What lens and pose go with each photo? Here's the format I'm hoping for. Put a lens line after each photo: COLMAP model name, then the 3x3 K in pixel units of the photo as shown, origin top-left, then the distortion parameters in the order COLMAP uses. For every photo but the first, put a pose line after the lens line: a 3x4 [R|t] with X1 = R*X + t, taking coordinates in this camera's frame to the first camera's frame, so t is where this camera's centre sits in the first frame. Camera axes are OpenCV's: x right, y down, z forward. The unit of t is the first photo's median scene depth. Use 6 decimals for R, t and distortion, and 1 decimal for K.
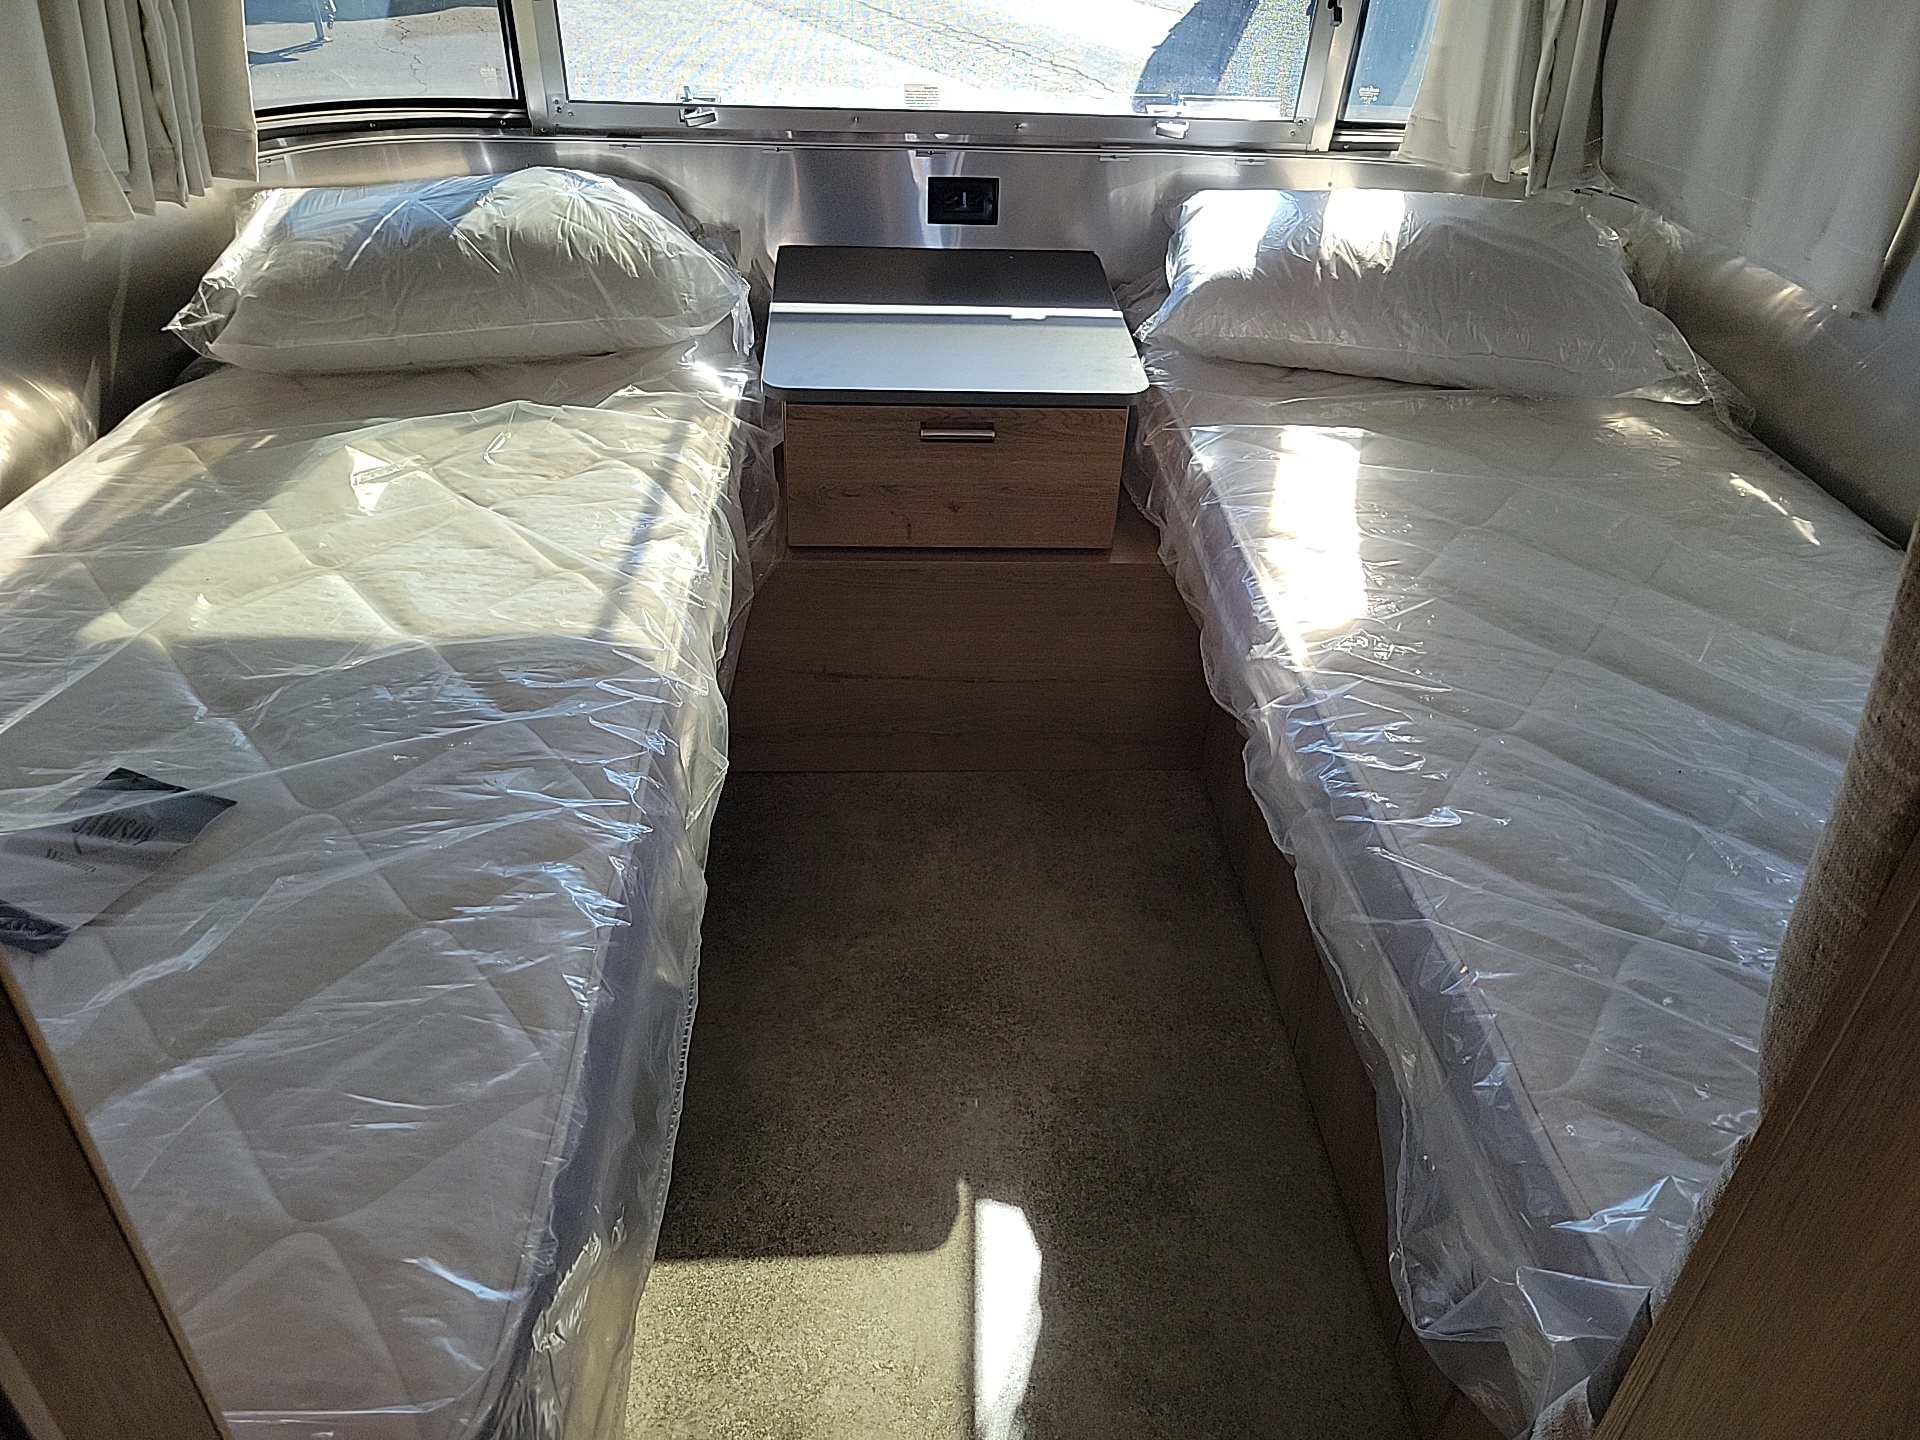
lens RADIAL K [[1449.1, 0, 960.0], [0, 1449.1, 720.0], [0, 0, 1]] dist [0.052669, -0.030322]
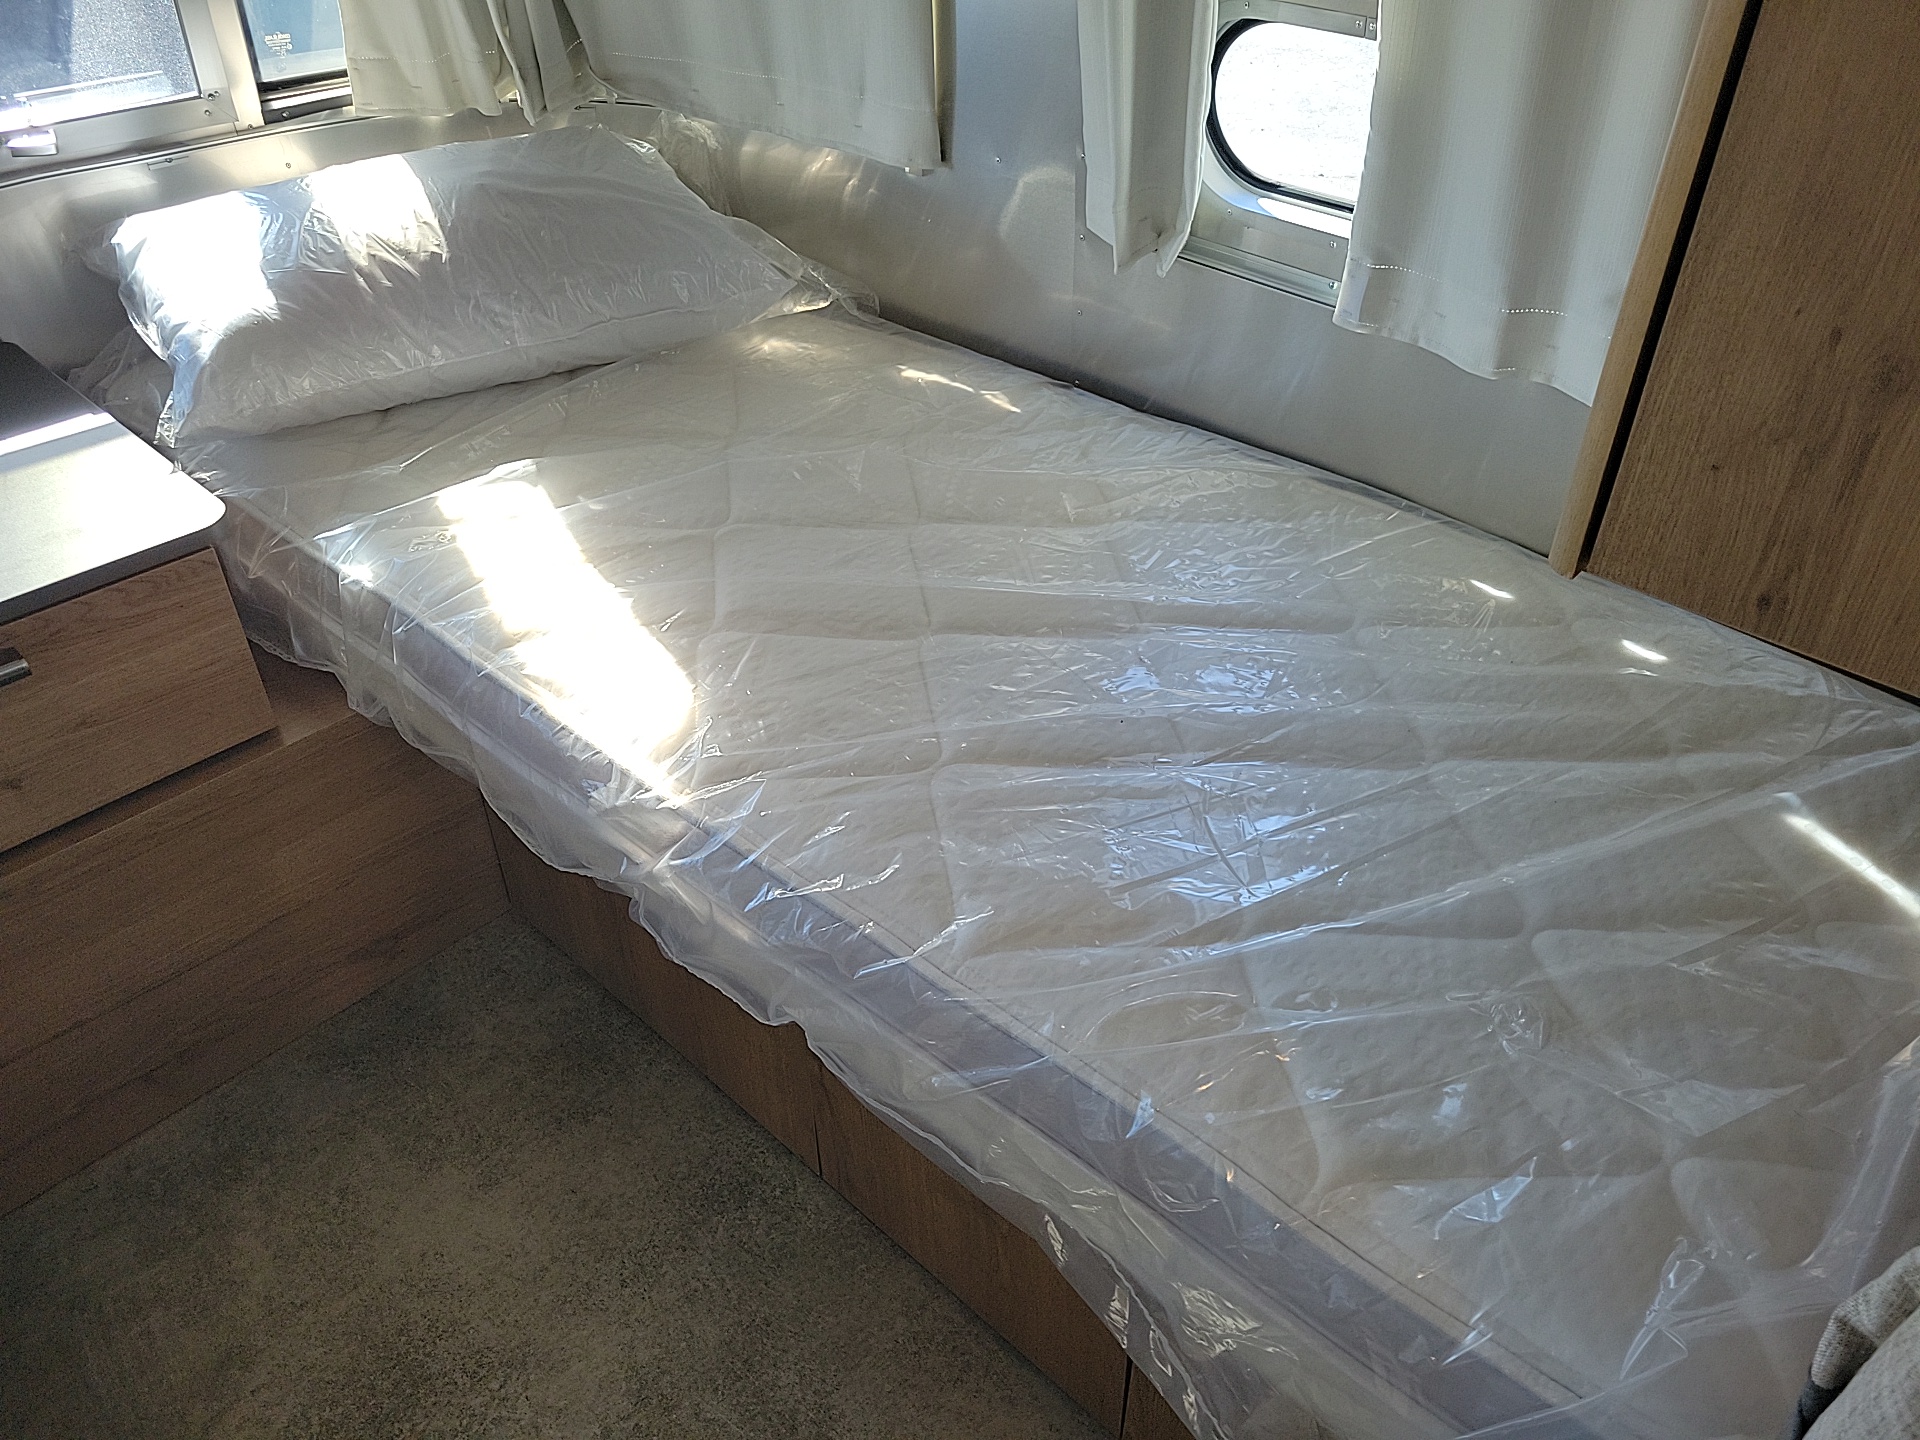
lens RADIAL K [[1449.1, 0, 960.0], [0, 1449.1, 720.0], [0, 0, 1]] dist [0.052669, -0.030322]
pose [[0.730638, -0.446691, 0.516367, -0.023941], [0.419824, 0.890343, 0.176171, -0.118626], [-0.538438, 0.088066, 0.838051, 0.233723]]
